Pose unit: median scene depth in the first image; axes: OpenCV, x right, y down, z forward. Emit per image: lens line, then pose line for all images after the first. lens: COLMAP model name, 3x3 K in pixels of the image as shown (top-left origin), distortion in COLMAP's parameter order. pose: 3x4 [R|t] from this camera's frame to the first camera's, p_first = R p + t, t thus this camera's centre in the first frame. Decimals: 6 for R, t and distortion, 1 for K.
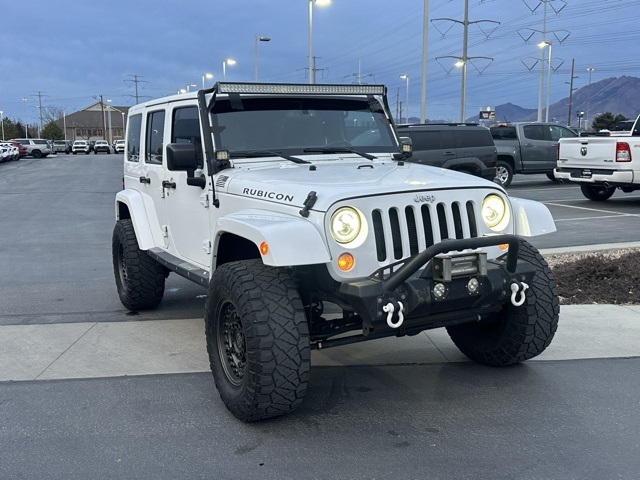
lens RADIAL K [[644.9, 0, 313.7], [0, 644.9, 237.7], [0, 0, 1]] dist [0.179959, -0.366393]
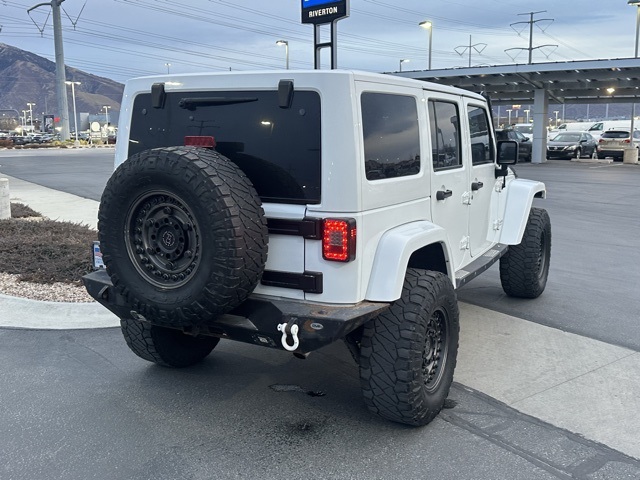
lens RADIAL K [[644.9, 0, 313.7], [0, 644.9, 237.7], [0, 0, 1]] dist [0.179959, -0.366393]
pose [[-0.551537, -0.112758, 0.826494, -1.090698], [0.134267, 0.965901, 0.221376, -0.309687], [-0.823273, 0.233068, -0.517591, 2.115524]]
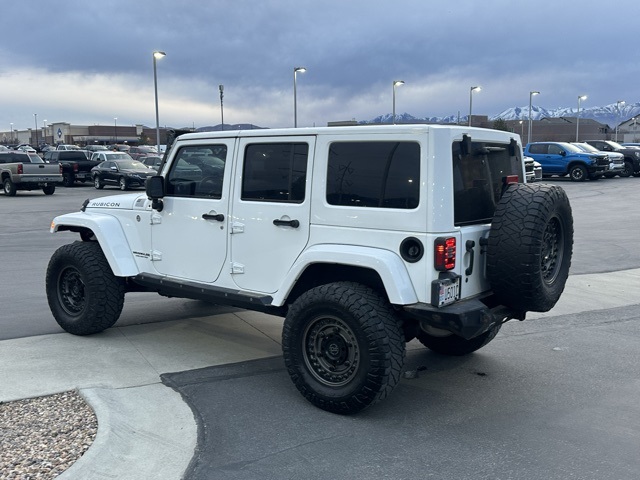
lens RADIAL K [[644.9, 0, 313.7], [0, 644.9, 237.7], [0, 0, 1]] dist [0.179959, -0.366393]
pose [[-0.901534, 0.068388, -0.427270, 0.464023], [-0.050159, 0.964259, 0.260171, -0.443874], [0.429791, 0.255984, -0.865882, 2.635897]]
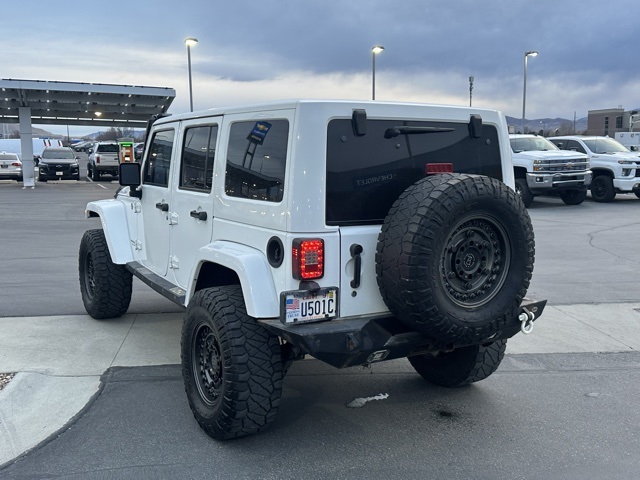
lens RADIAL K [[644.9, 0, 313.7], [0, 644.9, 237.7], [0, 0, 1]] dist [0.179959, -0.366393]
pose [[-0.997490, 0.026474, -0.065674, -0.104890], [0.007275, 0.960888, 0.276842, -0.416271], [0.070434, 0.275670, -0.958668, 2.622535]]
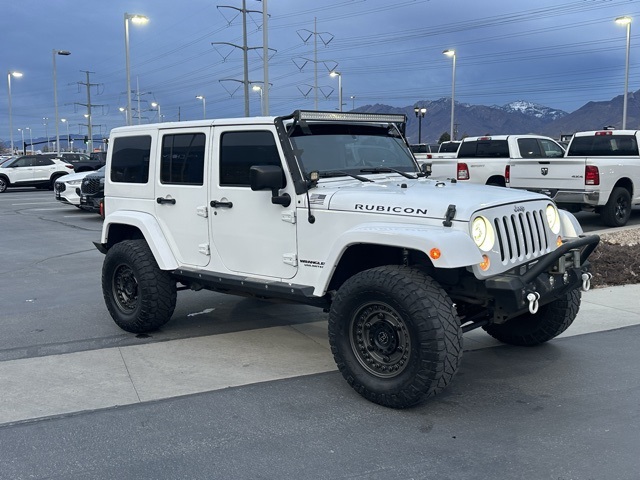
lens RADIAL K [[644.9, 0, 313.7], [0, 644.9, 237.7], [0, 0, 1]] dist [0.179959, -0.366393]
pose [[0.944618, -0.038357, 0.325923, -0.525514], [0.047961, 0.998618, -0.021480, 0.001718], [-0.324649, 0.035922, 0.945152, -0.034212]]
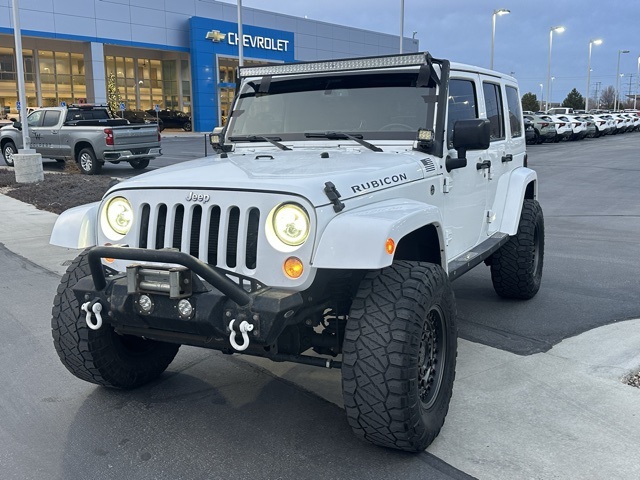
lens RADIAL K [[644.9, 0, 313.7], [0, 644.9, 237.7], [0, 0, 1]] dist [0.179959, -0.366393]
pose [[0.590065, 0.147338, -0.793798, 0.828316], [-0.112348, 0.988626, 0.099988, -0.097318], [0.799501, 0.030182, 0.599906, 0.534843]]
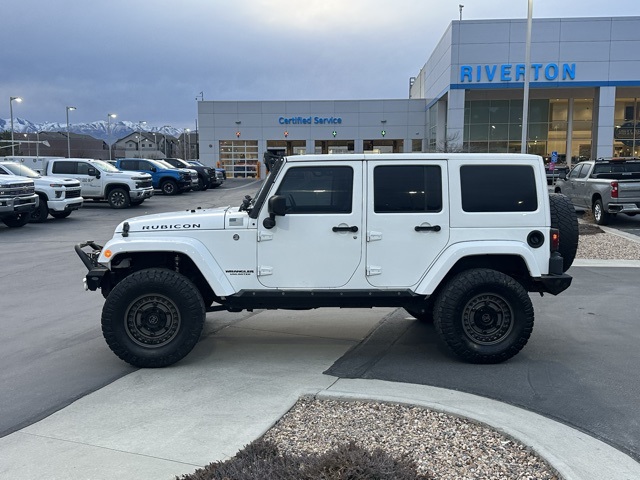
lens RADIAL K [[644.9, 0, 313.7], [0, 644.9, 237.7], [0, 0, 1]] dist [0.179959, -0.366393]
pose [[-0.380417, 0.109368, -0.918325, 1.472908], [-0.130305, 0.976738, 0.170303, -0.361959], [0.915589, 0.184449, -0.357317, 1.895171]]
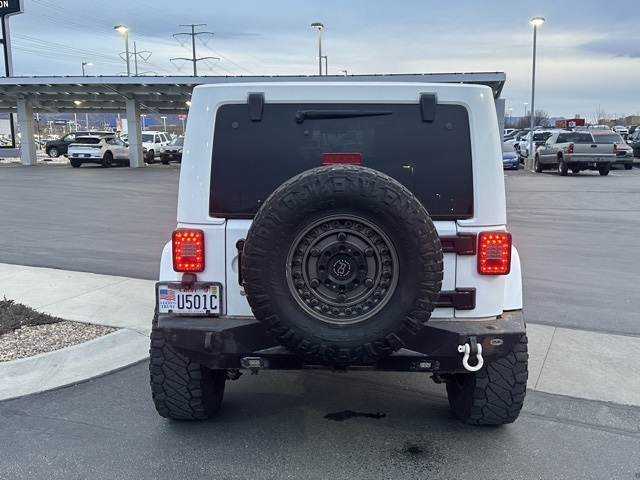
lens RADIAL K [[644.9, 0, 313.7], [0, 644.9, 237.7], [0, 0, 1]] dist [0.179959, -0.366393]
pose [[-0.880690, -0.047407, 0.471315, -0.650786], [0.091387, 0.959283, 0.267253, -0.377945], [-0.464794, 0.278439, -0.840499, 2.440608]]
